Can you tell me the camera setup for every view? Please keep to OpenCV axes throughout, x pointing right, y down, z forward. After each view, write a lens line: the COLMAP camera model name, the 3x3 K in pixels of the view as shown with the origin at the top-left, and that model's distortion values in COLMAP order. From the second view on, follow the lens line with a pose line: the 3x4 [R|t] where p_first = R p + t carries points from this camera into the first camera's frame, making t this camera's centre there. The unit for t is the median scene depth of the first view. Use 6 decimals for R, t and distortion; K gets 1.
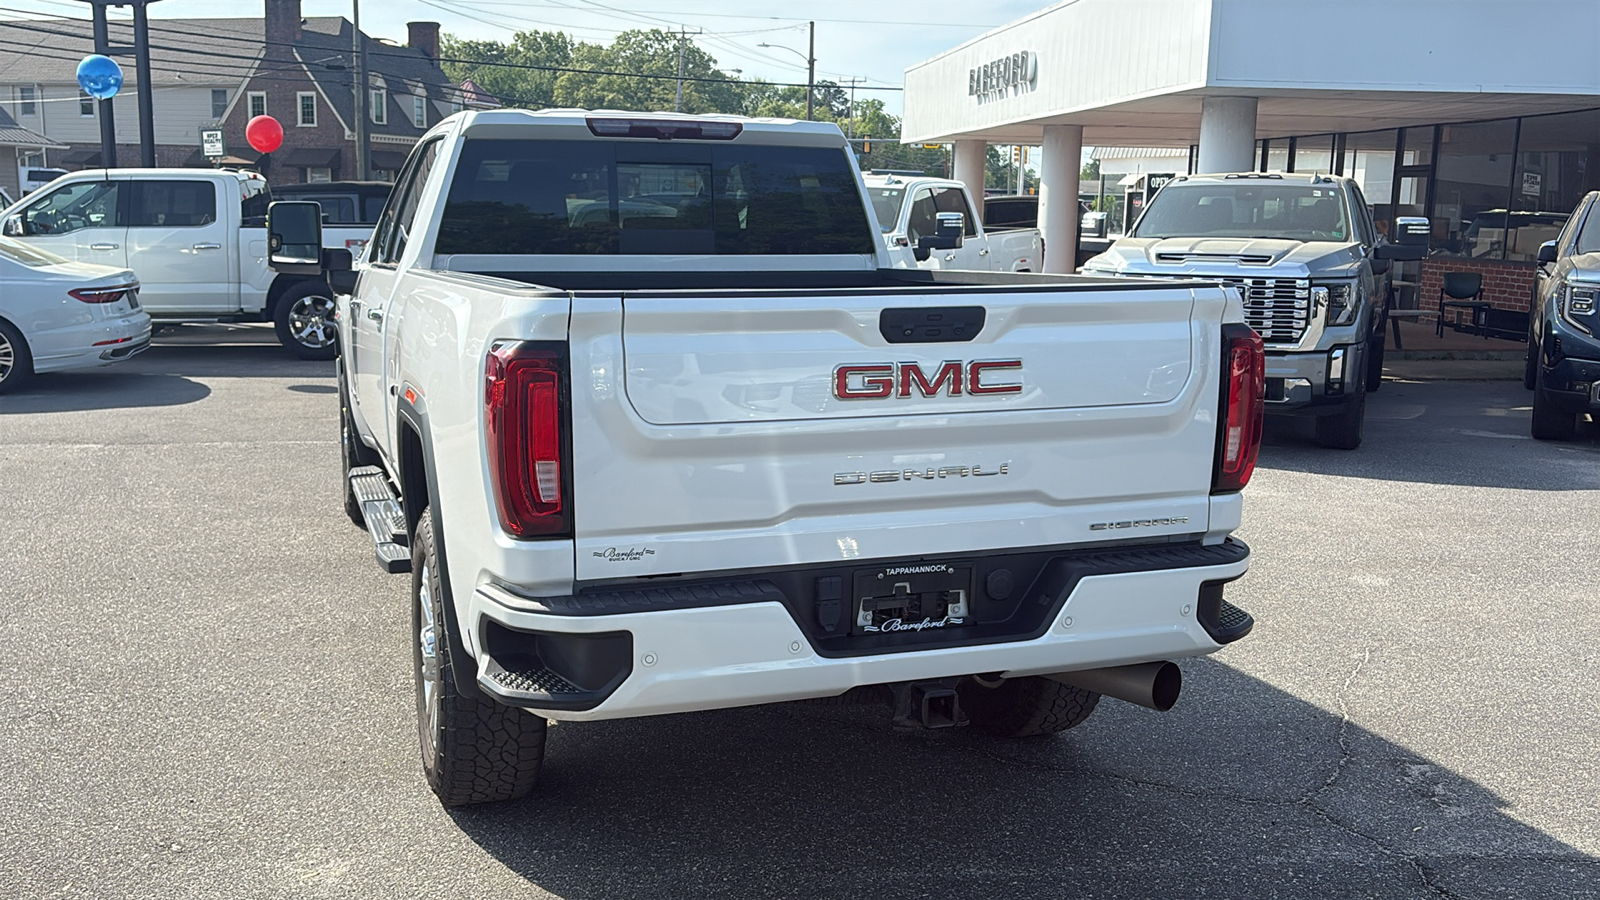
lens RADIAL K [[1454.2, 0, 798.3], [0, 1454.2, 471.3], [0, 0, 1]] dist [0.060515, -0.087526]
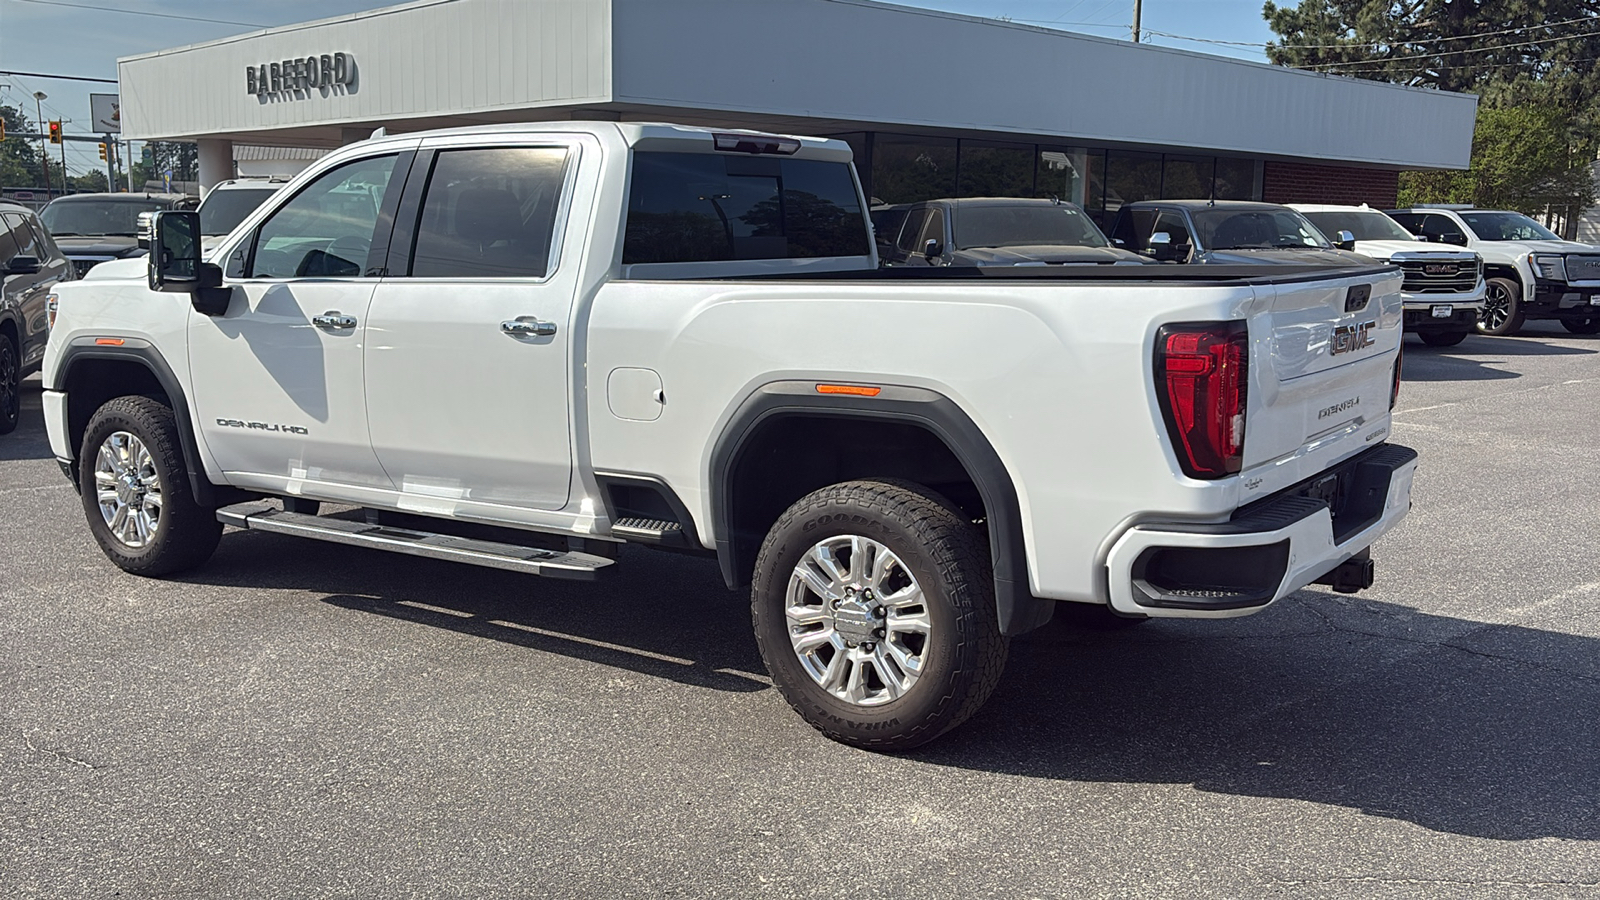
lens RADIAL K [[1454.2, 0, 798.3], [0, 1454.2, 471.3], [0, 0, 1]] dist [0.060515, -0.087526]
pose [[0.816239, -0.103720, 0.568327, -0.538670], [0.105090, 0.993996, 0.030472, -0.016281], [-0.568075, 0.034853, 0.822238, 0.070639]]
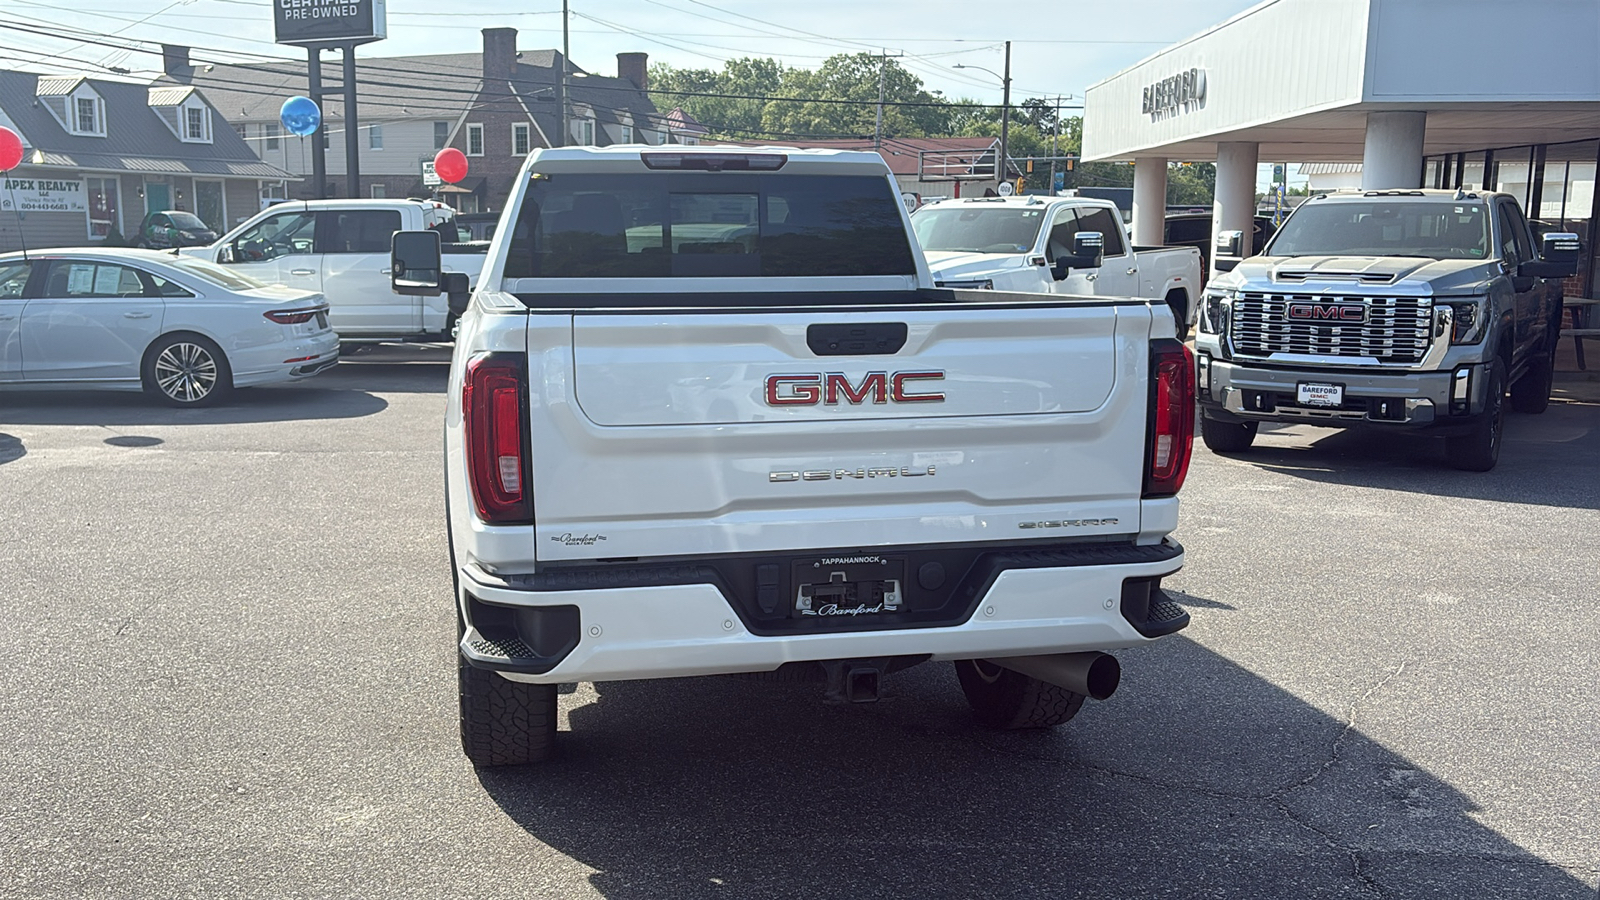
lens RADIAL K [[1458.1, 0, 804.5], [0, 1458.1, 479.6], [0, 0, 1]] dist [0.058605, -0.098474]
pose [[0.990624, 0.013558, -0.135944, 0.095655], [-0.014752, 0.999861, -0.007780, 0.007479], [0.135820, 0.009713, 0.990686, -0.051046]]
